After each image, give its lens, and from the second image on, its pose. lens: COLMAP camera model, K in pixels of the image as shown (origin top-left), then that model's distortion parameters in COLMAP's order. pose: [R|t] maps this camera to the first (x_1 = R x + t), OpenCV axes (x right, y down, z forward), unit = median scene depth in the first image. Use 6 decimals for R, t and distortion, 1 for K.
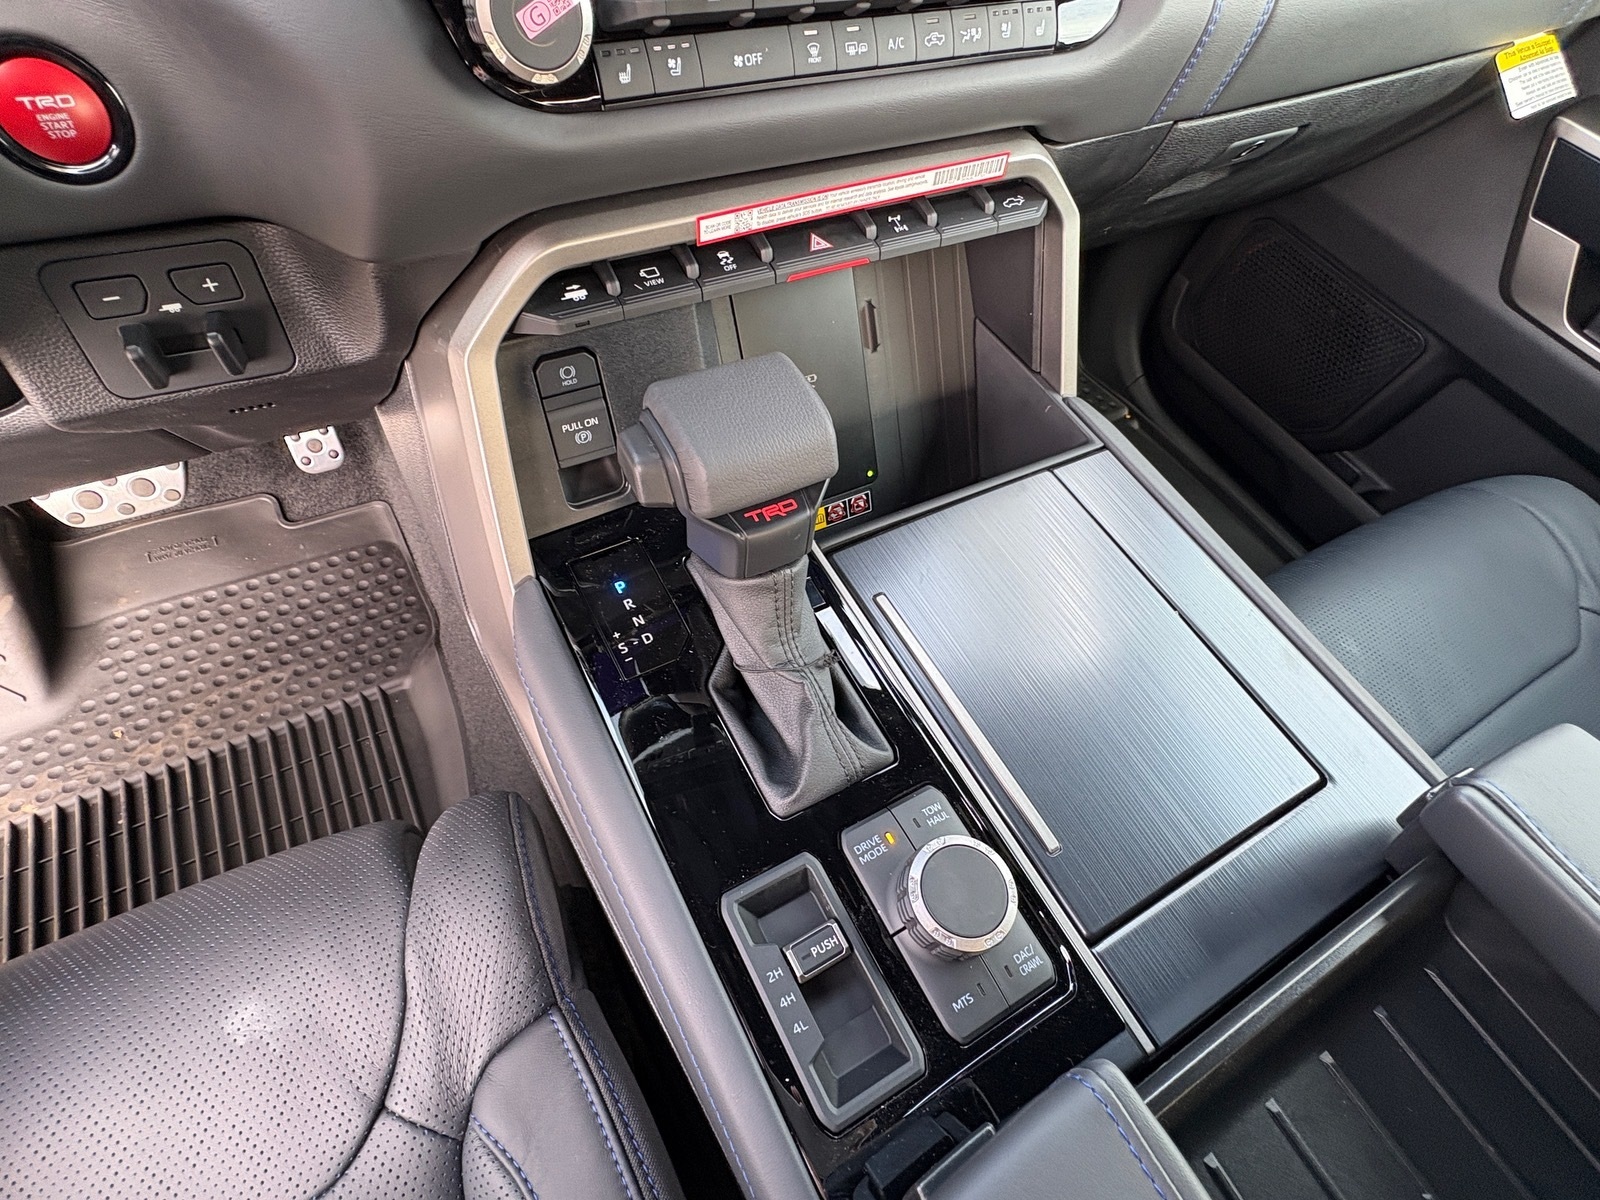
lens RADIAL K [[776.3, 0, 800.0], [0, 776.3, 600.0], [0, 0, 1]] dist [0.003939, 0.001586]
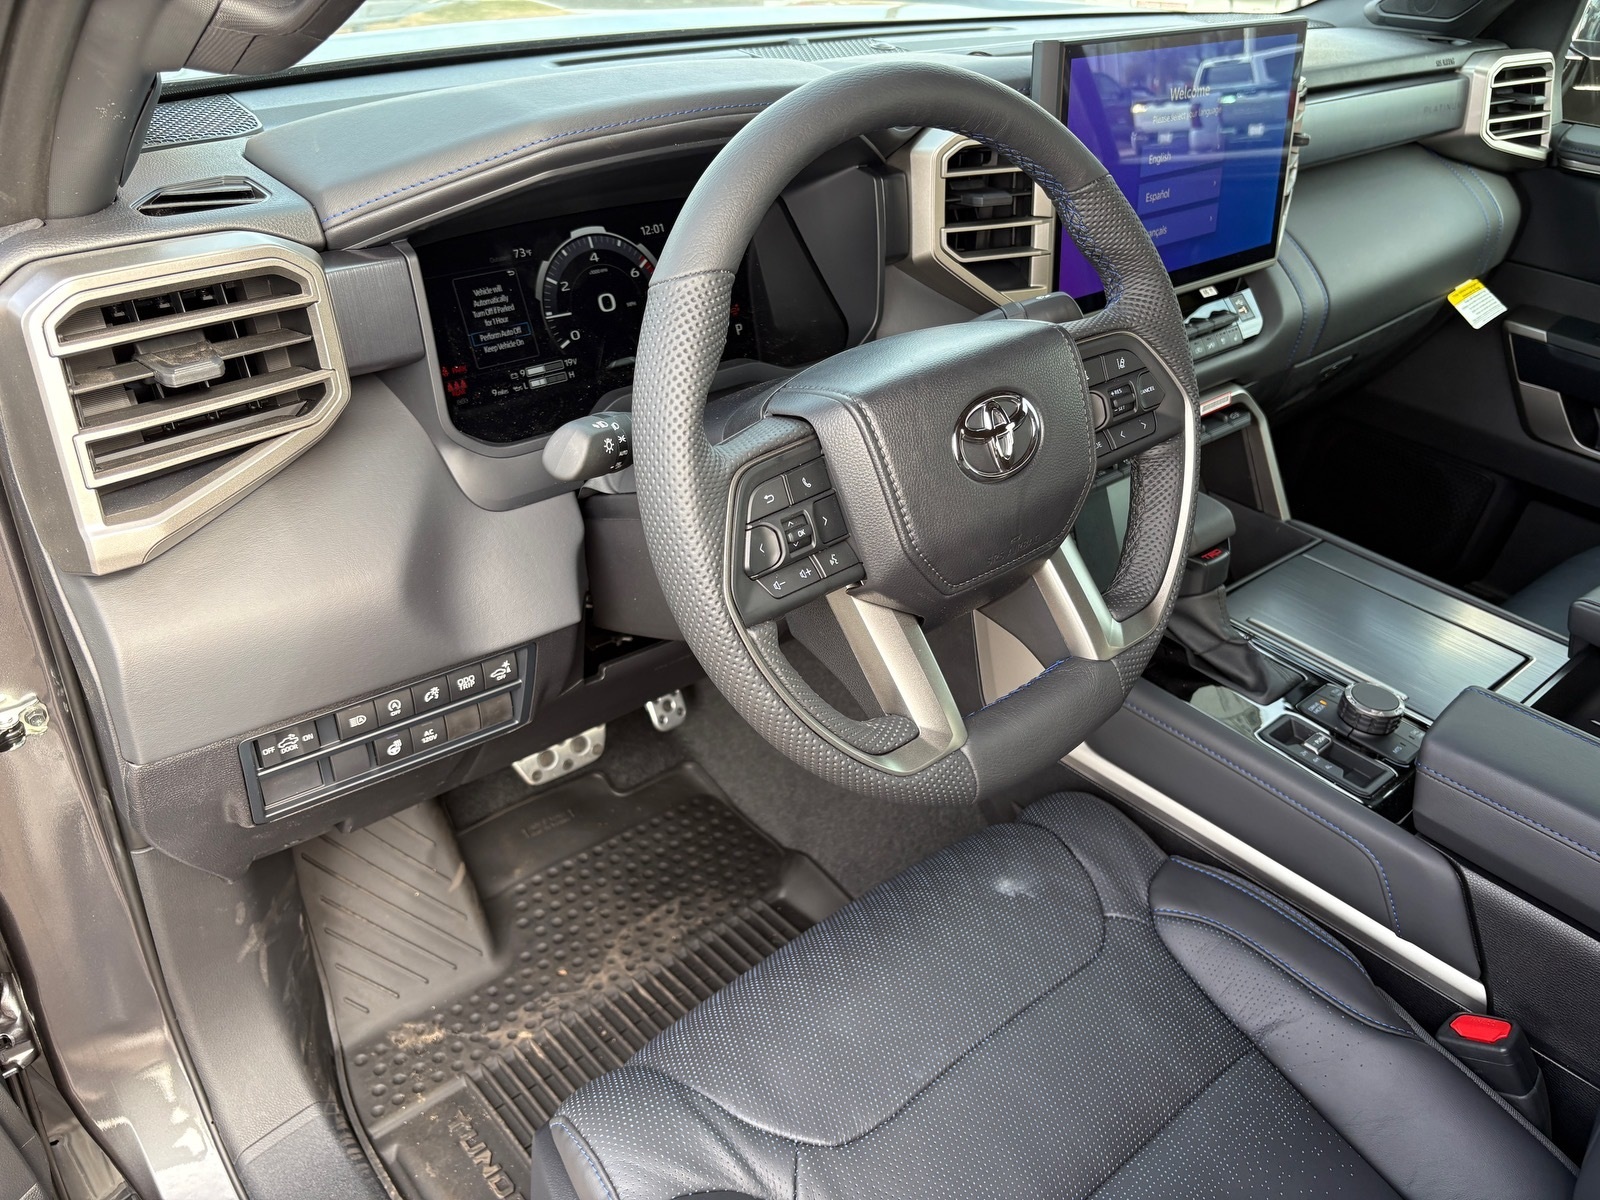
lens RADIAL K [[1236.2, 0, 800.0], [0, 1236.2, 600.0], [0, 0, 1]] dist [0.005653, -0.002054]
pose [[0.976365, -0.178908, 0.121255, -0.694988], [0.212684, 0.895093, -0.391885, 0.478963], [-0.038423, 0.408412, 0.911989, -0.859610]]
